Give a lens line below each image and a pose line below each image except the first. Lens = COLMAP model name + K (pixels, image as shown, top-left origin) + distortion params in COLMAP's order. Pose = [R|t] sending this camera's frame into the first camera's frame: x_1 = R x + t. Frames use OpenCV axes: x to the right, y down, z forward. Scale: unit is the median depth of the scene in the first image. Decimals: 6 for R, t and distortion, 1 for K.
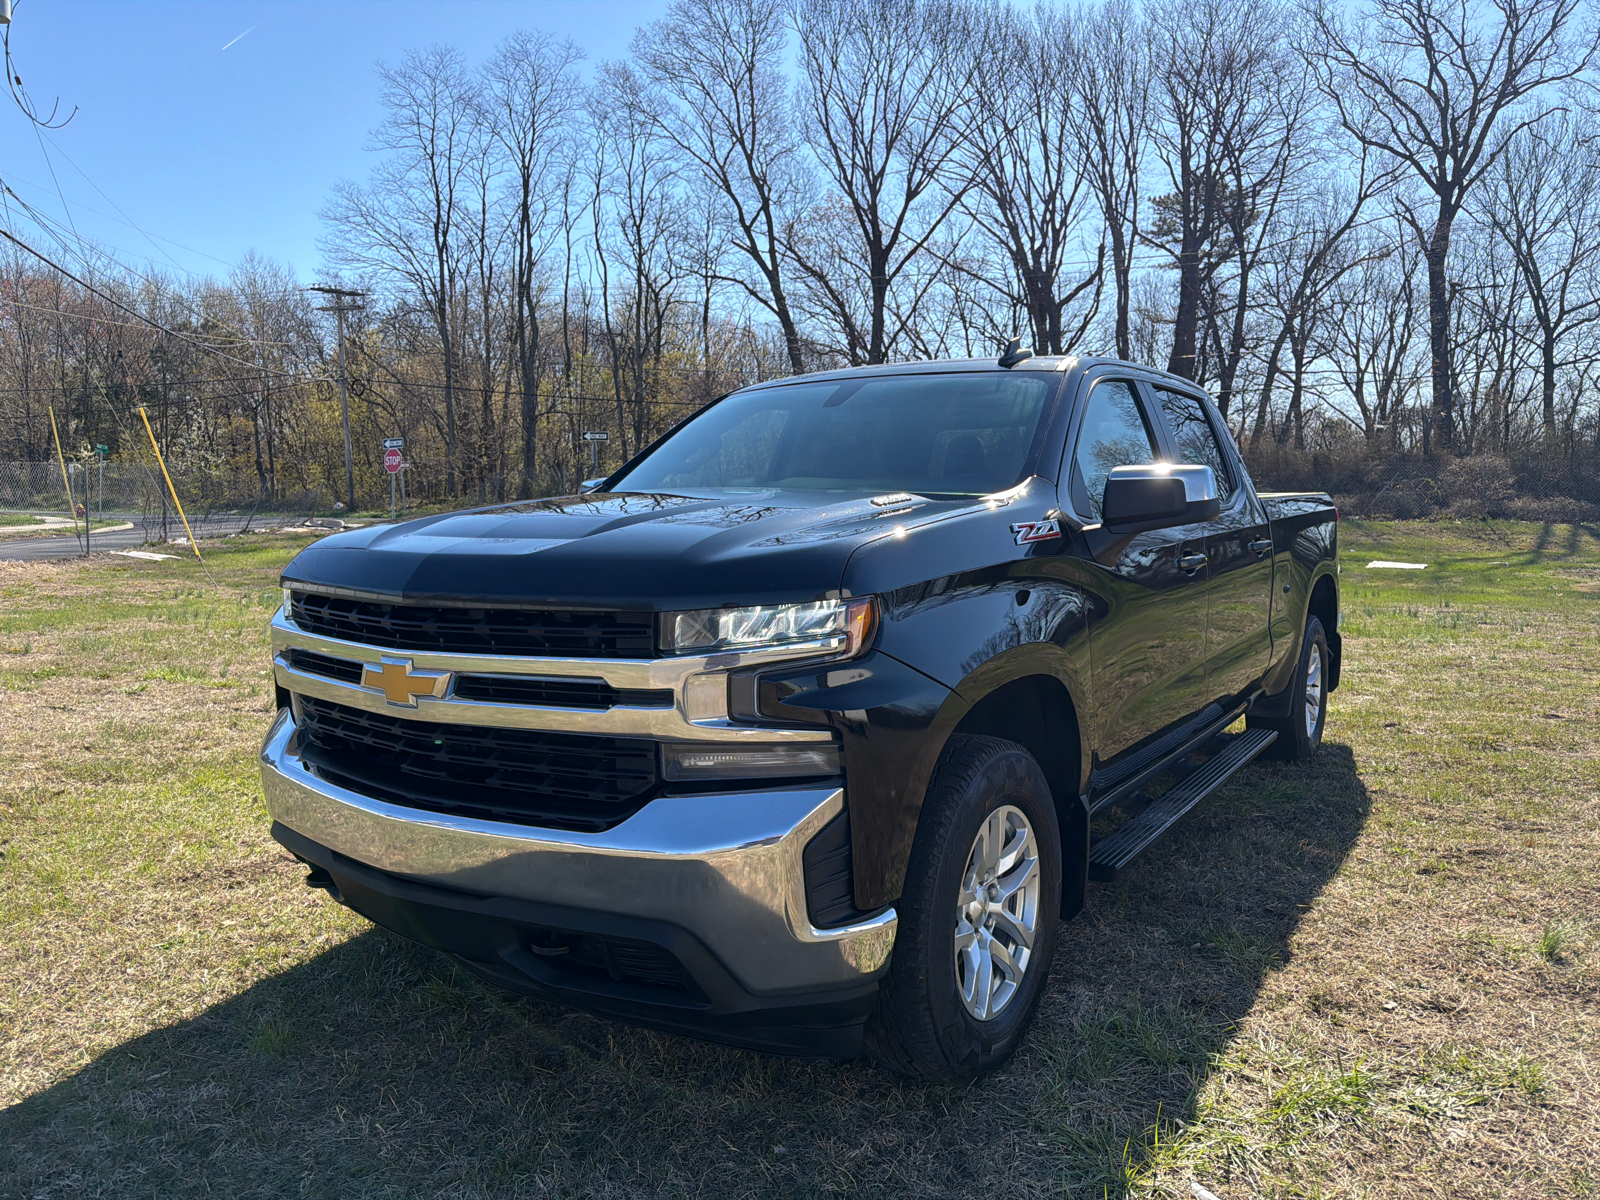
lens RADIAL K [[1138.6, 0, 800.4], [0, 1138.6, 609.4], [0, 0, 1]] dist [0.032866, -0.037253]
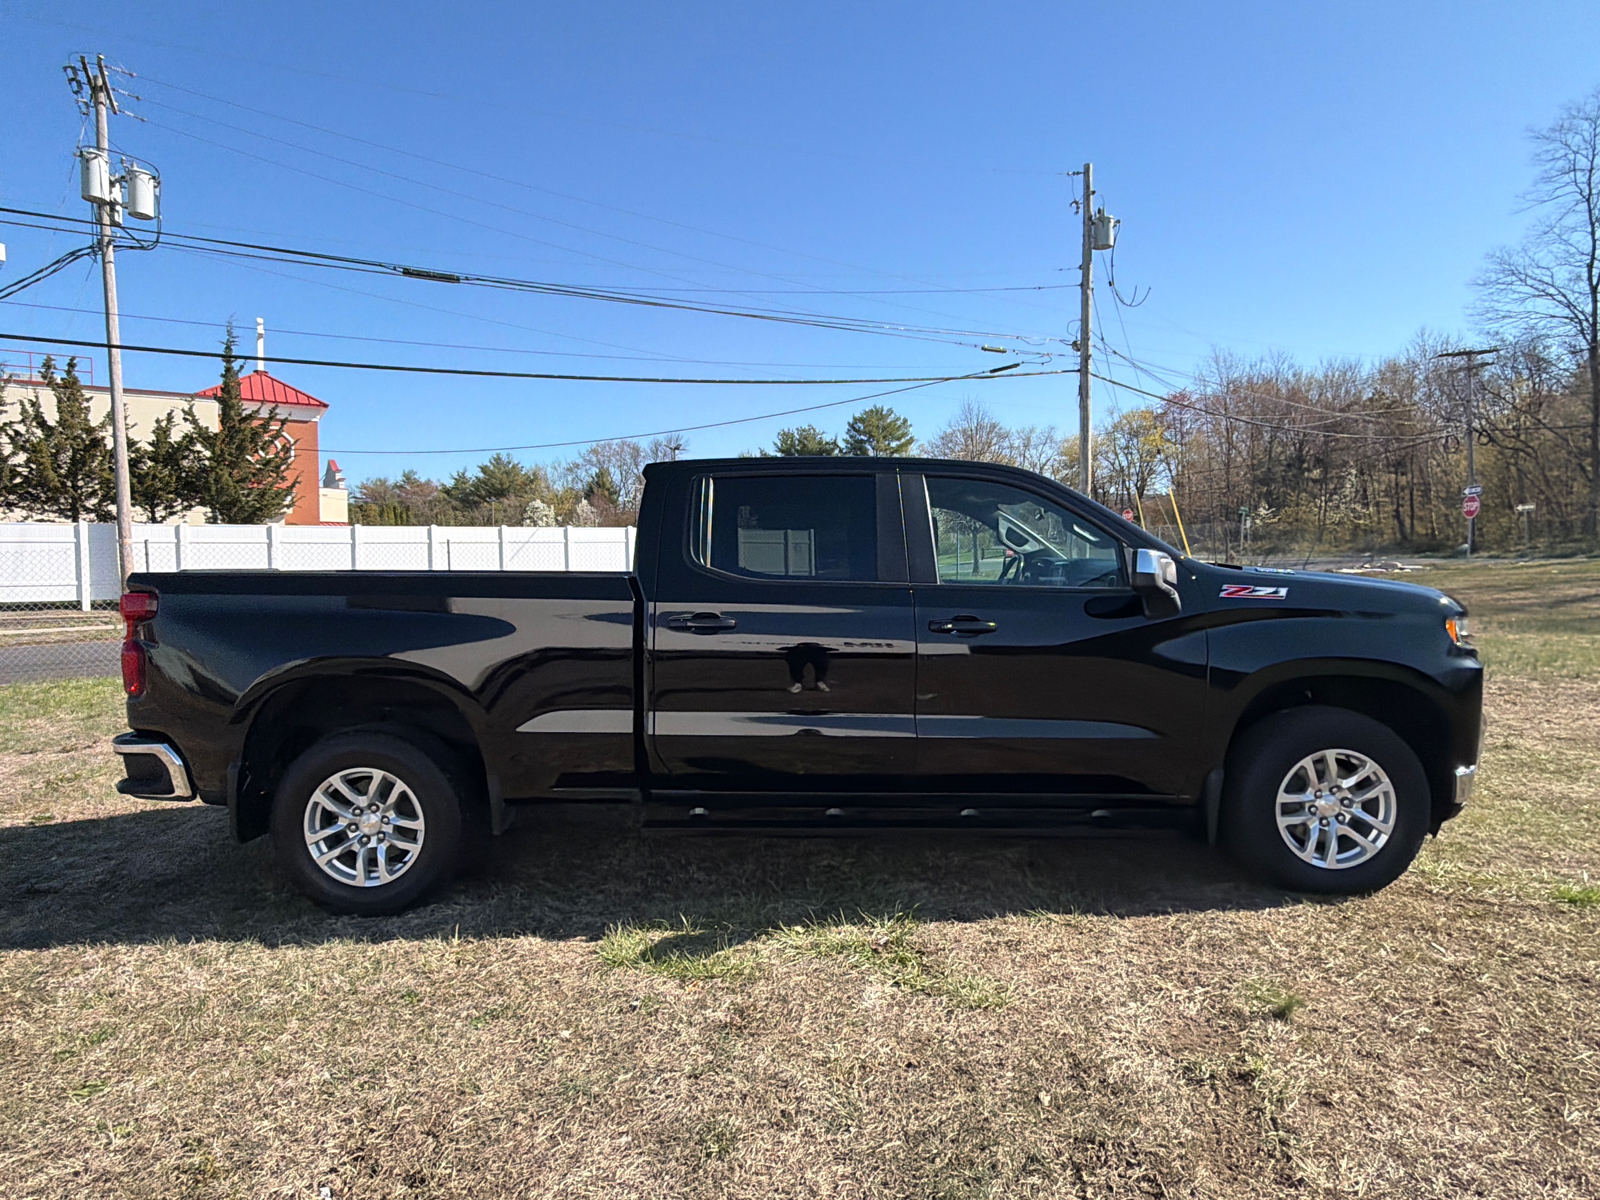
lens RADIAL K [[940.4, 0, 794.7], [0, 940.4, 596.5], [0, 0, 1]] dist [0.000935, -0.000708]
pose [[0.475879, 0.023613, -0.879194, 0.080559], [-0.057236, 0.998352, -0.004166, -0.003386], [0.877647, 0.052305, 0.476446, 0.015129]]
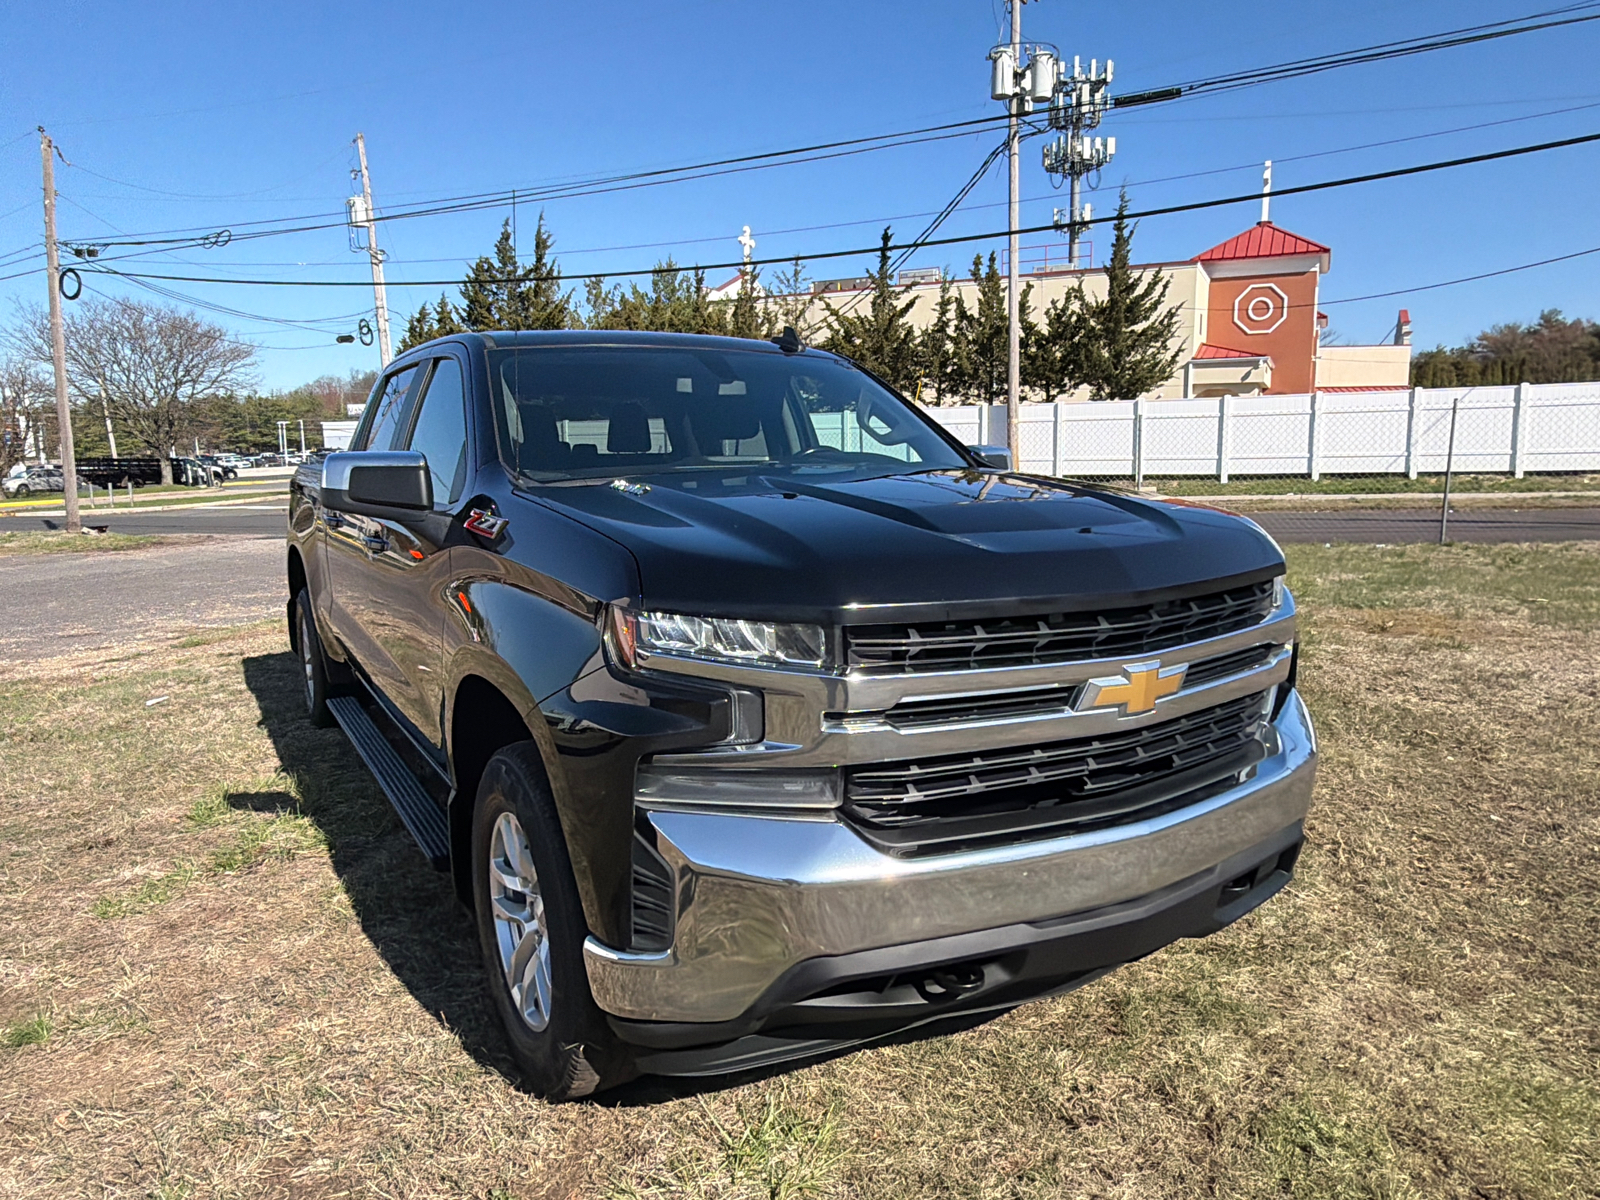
lens RADIAL K [[1057.0, 0, 796.8], [0, 1057.0, 600.5], [0, 0, 1]] dist [0.001728, 0.000347]
pose [[-0.515225, 0.126452, -0.847675, 0.066947], [-0.052446, 0.982551, 0.178449, -0.012571], [0.855449, 0.136398, -0.499603, 0.124749]]
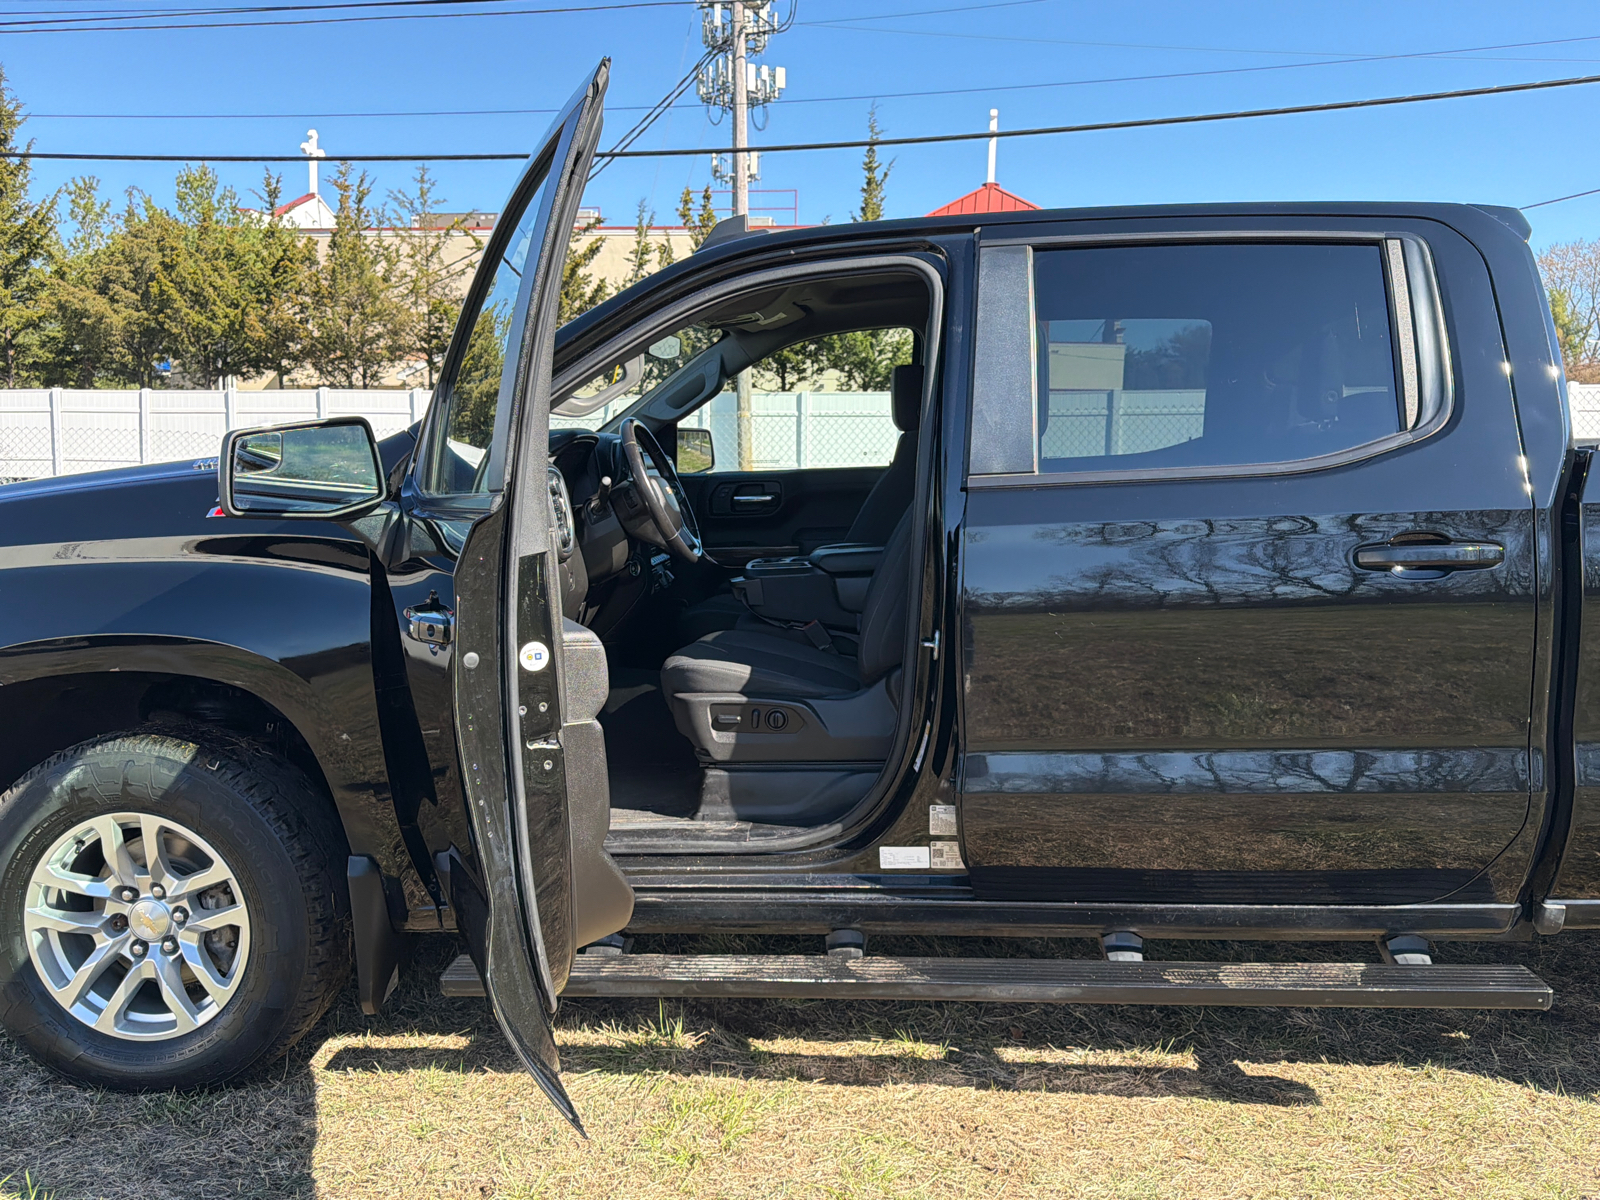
lens RADIAL K [[1347.0, 0, 792.0], [0, 1347.0, 619.0], [0, 0, 1]] dist [0.057958, -0.088590]
pose [[-0.225578, 0.116261, -0.967263, 0.046880], [-0.085684, 0.986639, 0.138573, -0.008404], [0.970450, 0.114138, -0.212602, 0.078396]]
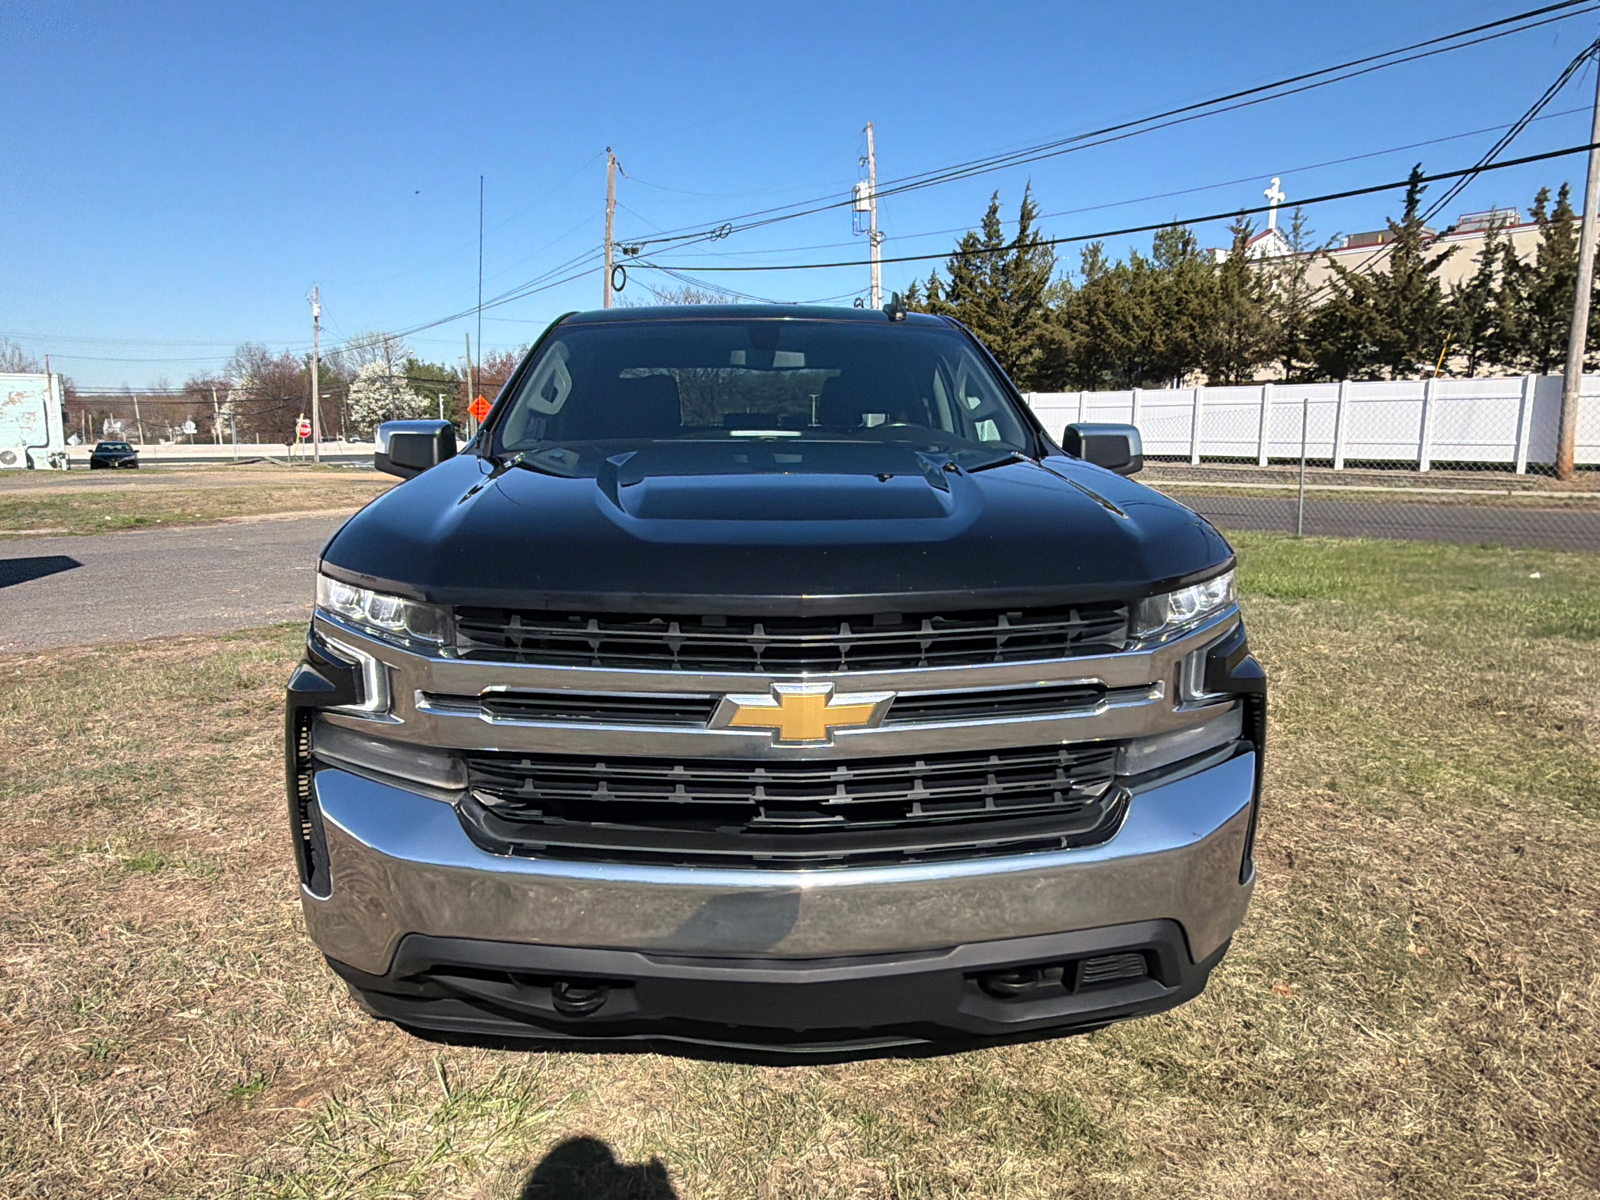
lens RADIAL K [[1057.0, 0, 798.3], [0, 1057.0, 604.0], [0, 0, 1]] dist [0.001728, 0.000347]
pose [[-0.849339, 0.083678, -0.521173, 0.043602], [-0.044224, 0.972603, 0.228229, -0.013961], [0.525992, 0.216892, -0.822368, 0.143601]]
